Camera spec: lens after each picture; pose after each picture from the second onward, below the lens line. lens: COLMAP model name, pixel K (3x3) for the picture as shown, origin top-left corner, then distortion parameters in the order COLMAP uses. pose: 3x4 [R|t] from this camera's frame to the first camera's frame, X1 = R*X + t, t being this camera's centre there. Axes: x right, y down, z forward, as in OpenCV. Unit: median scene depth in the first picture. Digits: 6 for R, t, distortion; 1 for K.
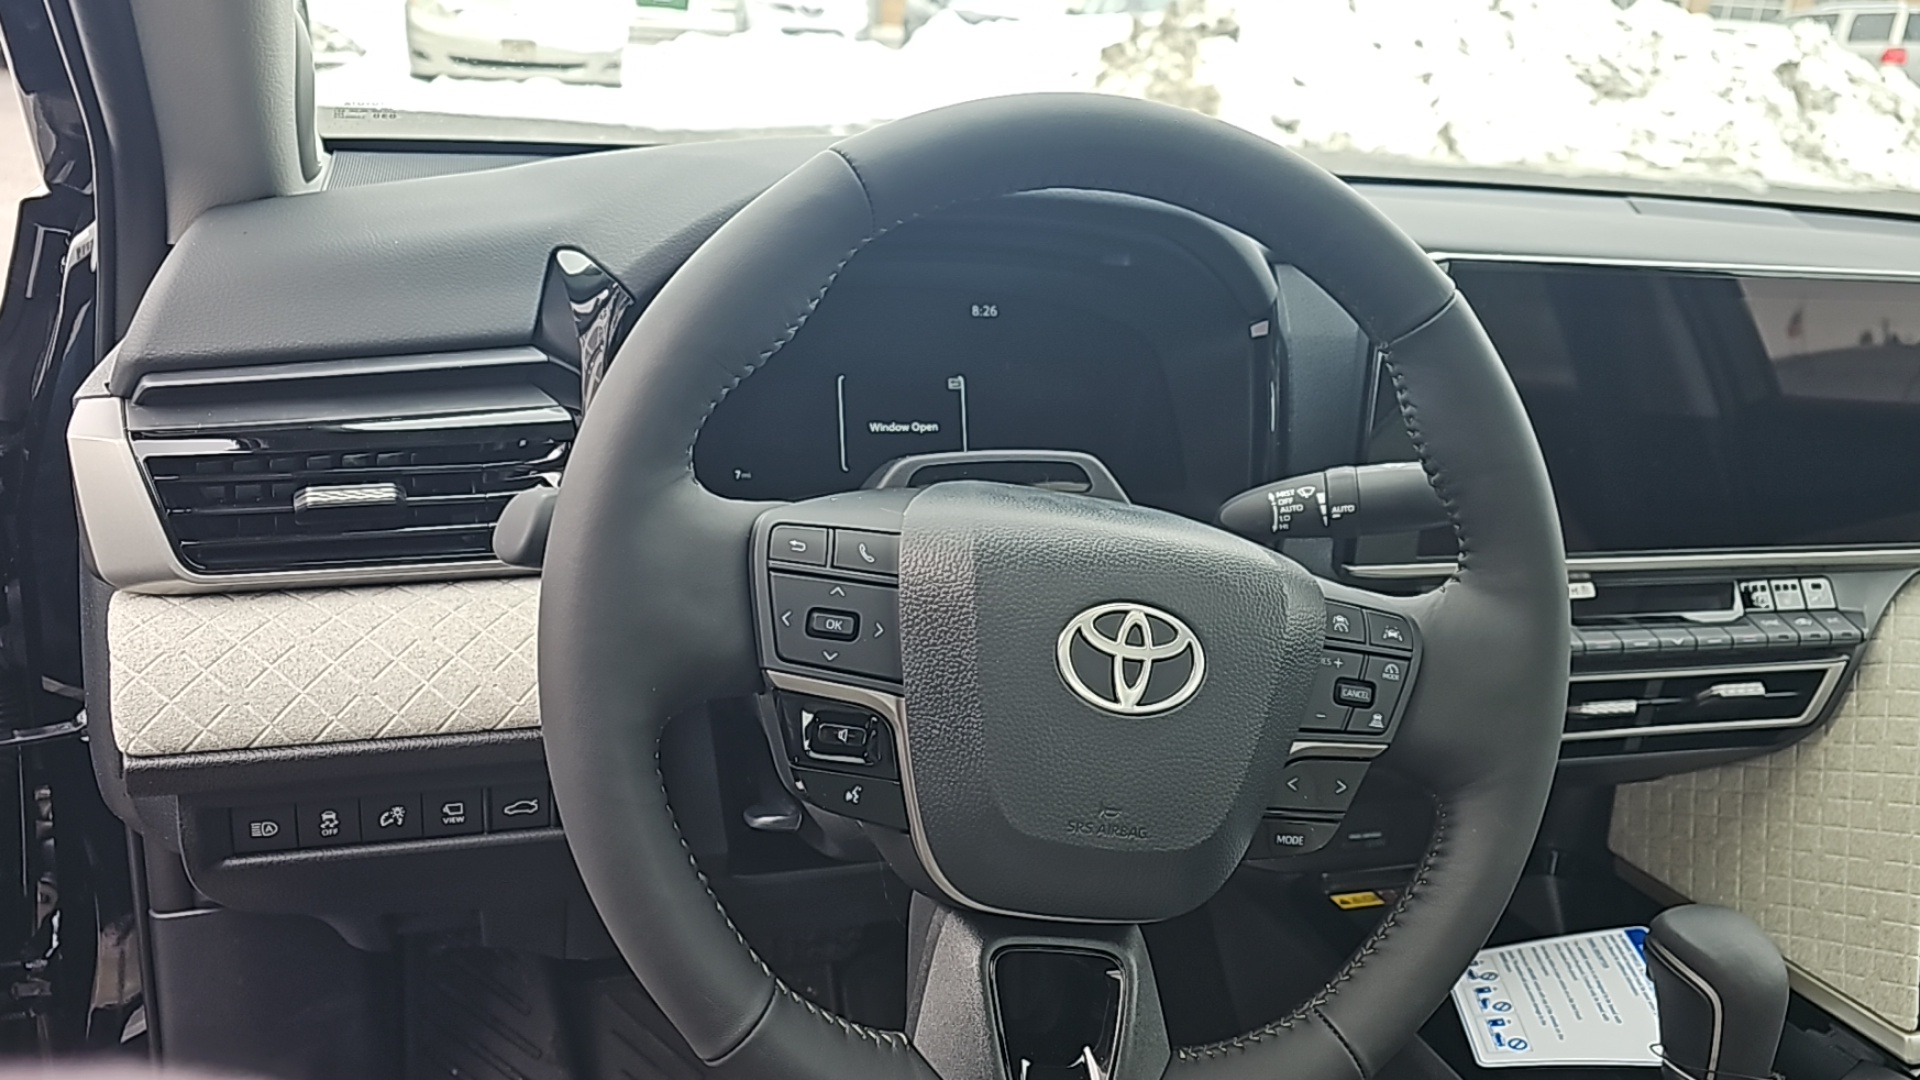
lens RADIAL K [[1428.2, 0, 960.0], [0, 1428.2, 540.0], [0, 0, 1]] dist [0.012757, -0.002130]
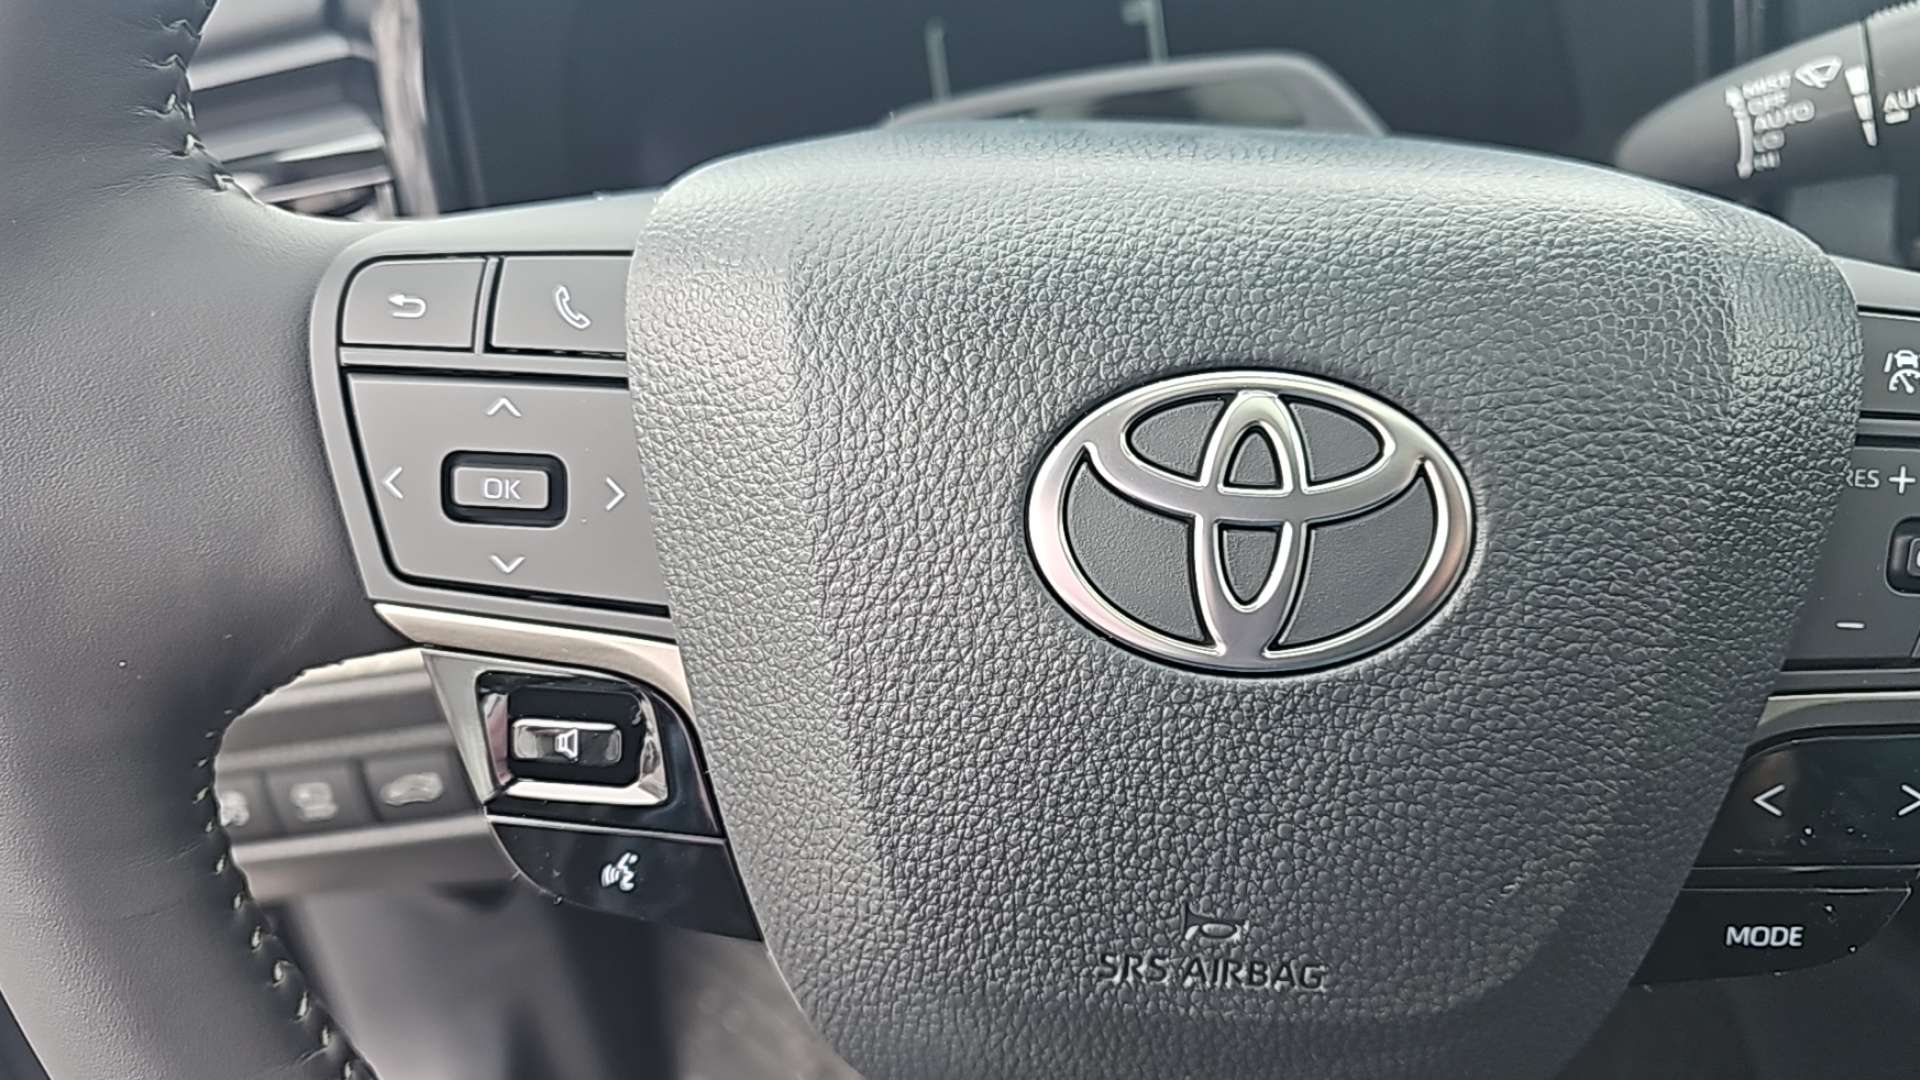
lens RADIAL K [[1523.5, 0, 956.5], [0, 1523.5, 553.5], [0, 0, 1]] dist [-0.009508, -0.005691]
pose [[0.946979, -0.055476, -0.316471, 0.145078], [0.100796, 0.986551, 0.128674, 0.028035], [0.305077, -0.153750, 0.939835, 0.510553]]
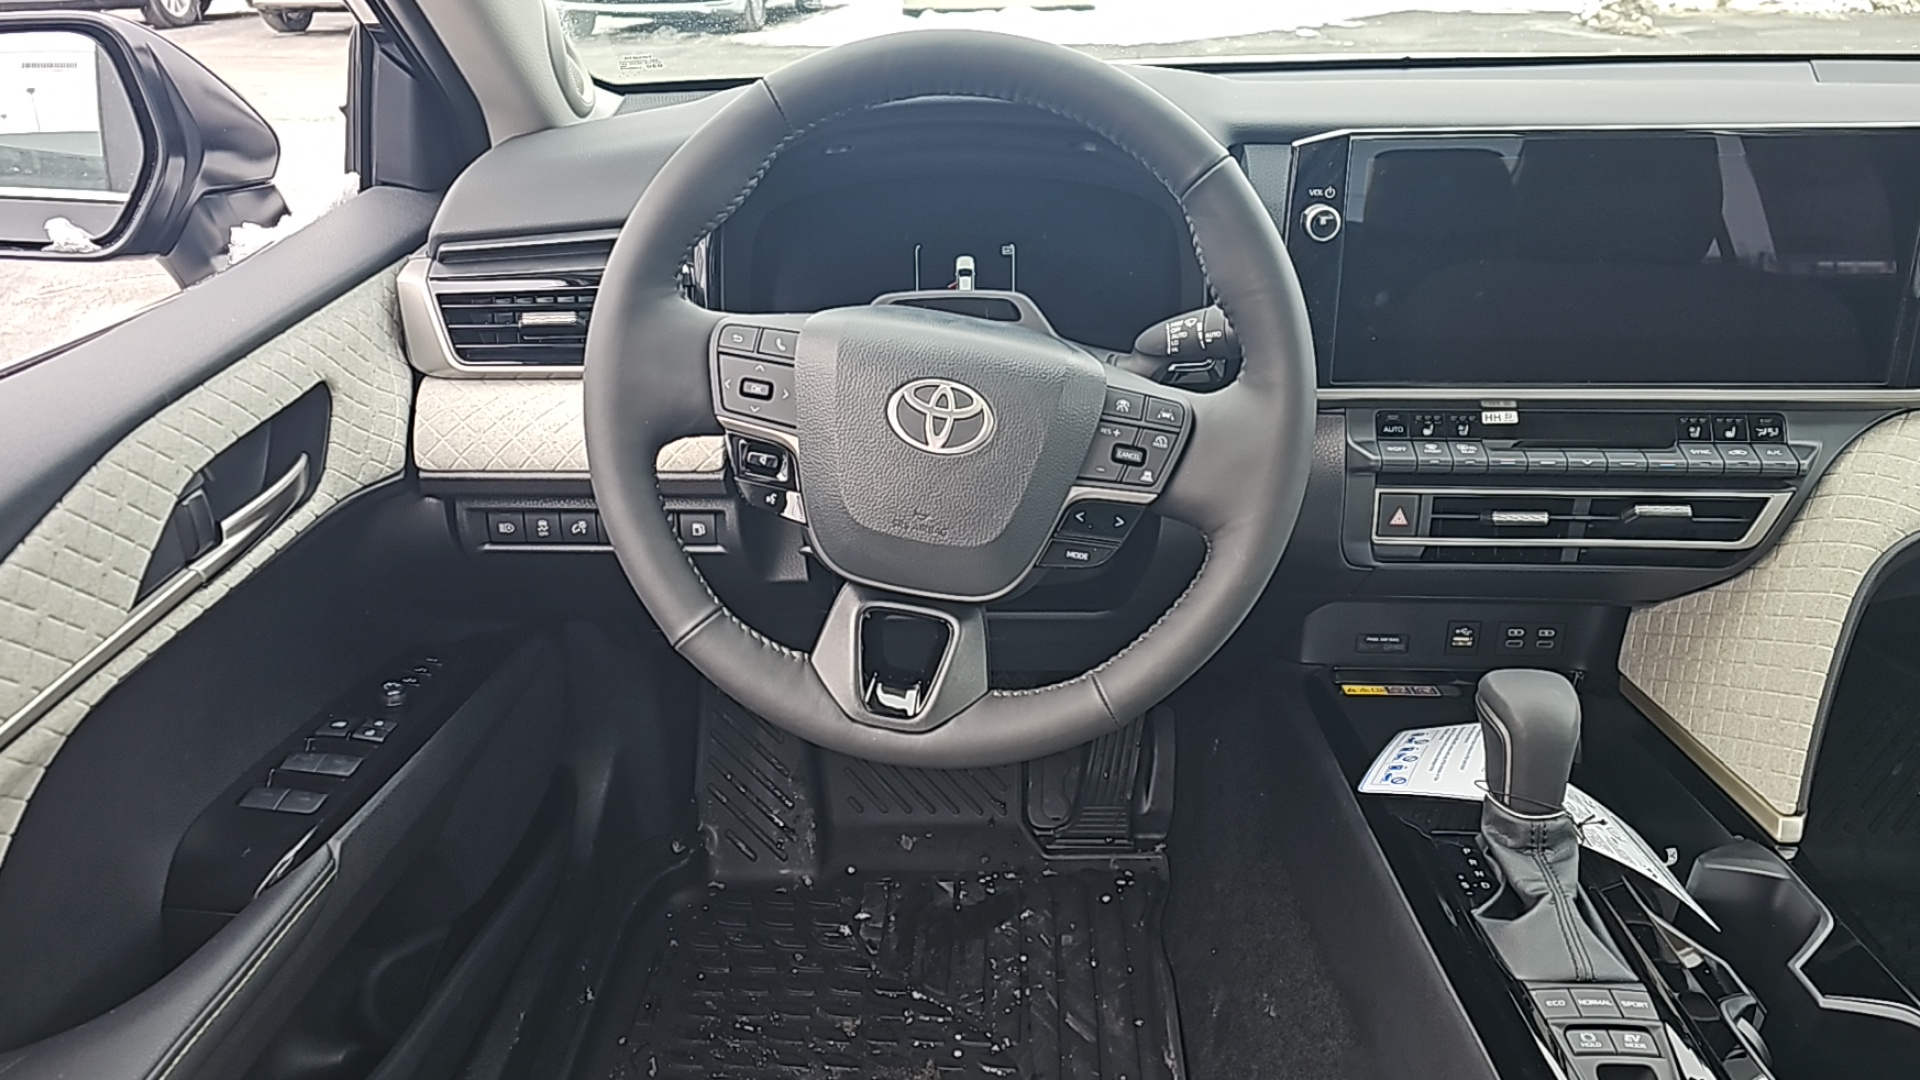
lens RADIAL K [[1383.8, 0, 957.3], [0, 1383.8, 571.8], [0, 0, 1]] dist [0.042686, -0.001847]
pose [[0.940709, 0.059103, -0.334026, 0.530049], [-0.030686, 0.995494, 0.089723, 0.095587], [0.337824, -0.074154, 0.938284, -0.311017]]
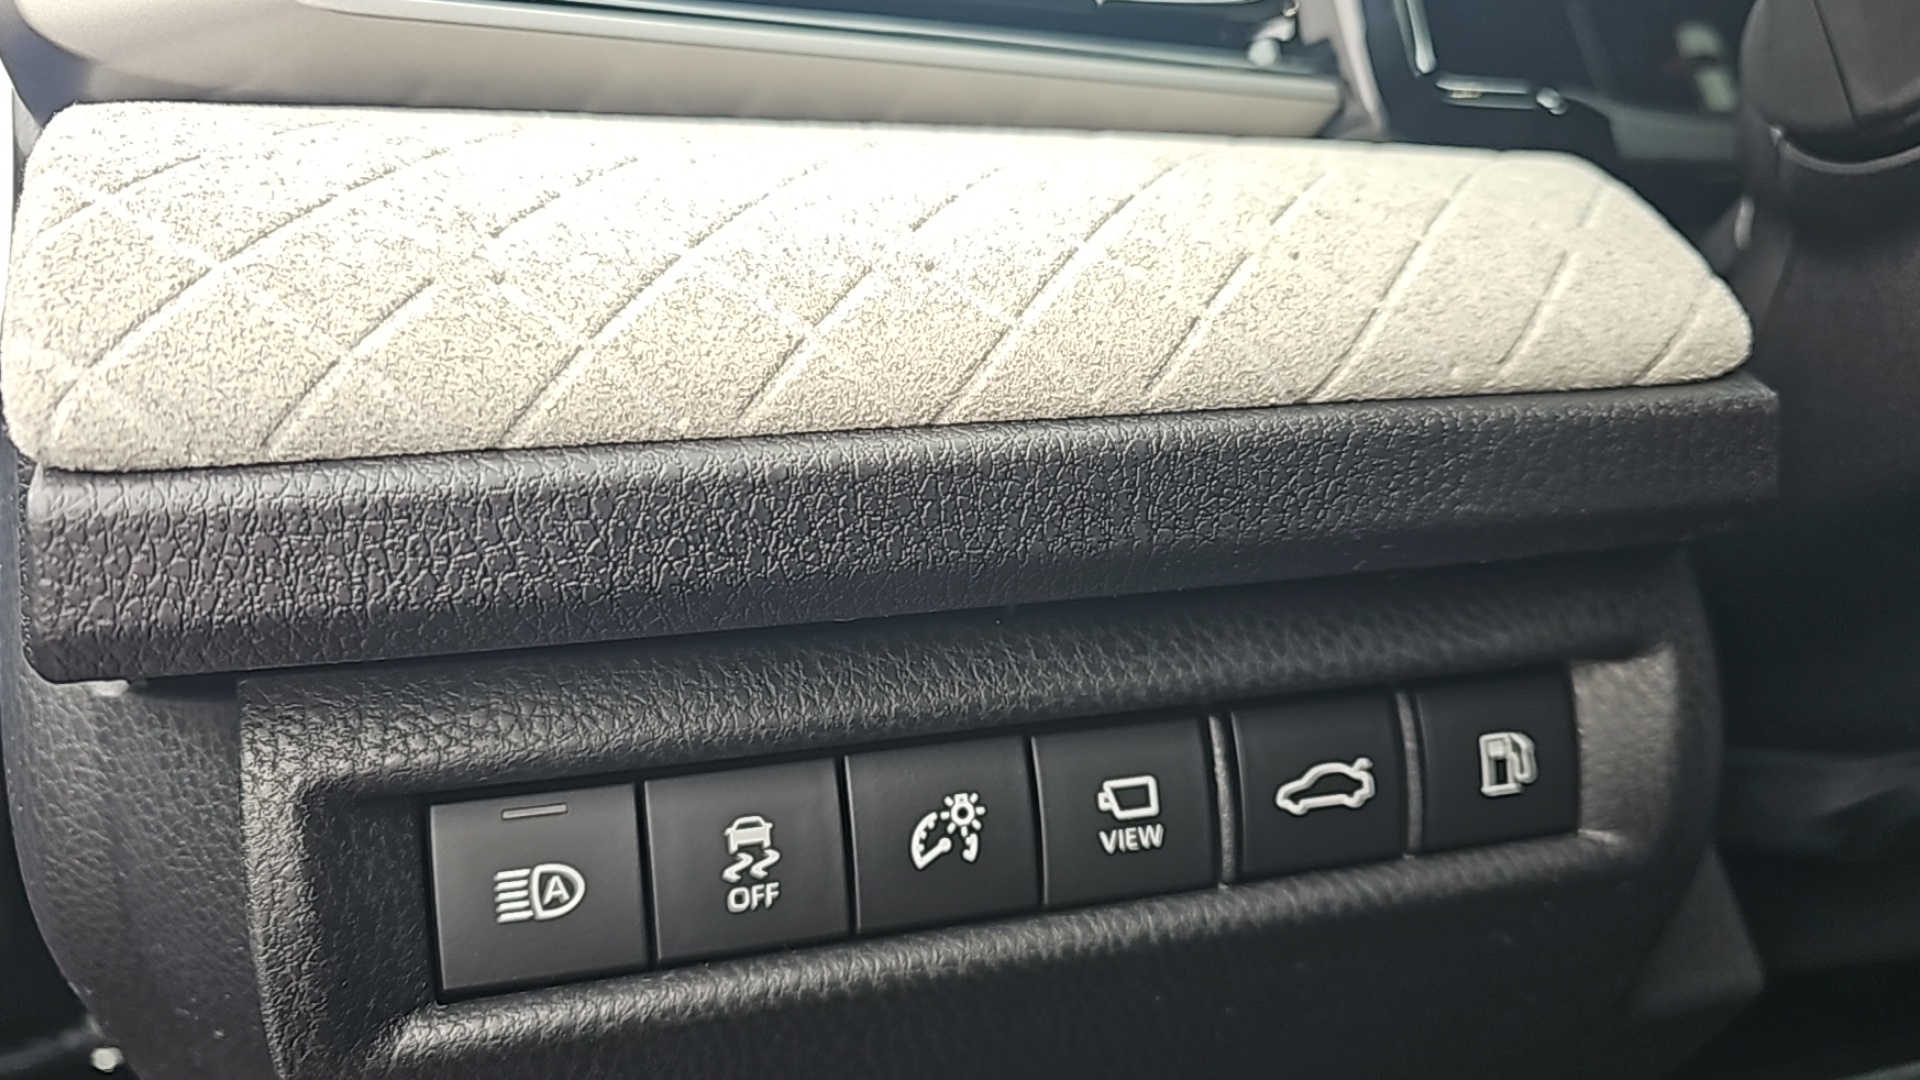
lens RADIAL K [[1523.5, 0, 956.5], [0, 1523.5, 553.5], [0, 0, 1]] dist [-0.009508, -0.005691]
pose [[0.988003, -0.147837, -0.044646, -0.387715], [0.128476, 0.947265, -0.293568, 0.240835], [0.085692, 0.284310, 0.954895, 0.714545]]
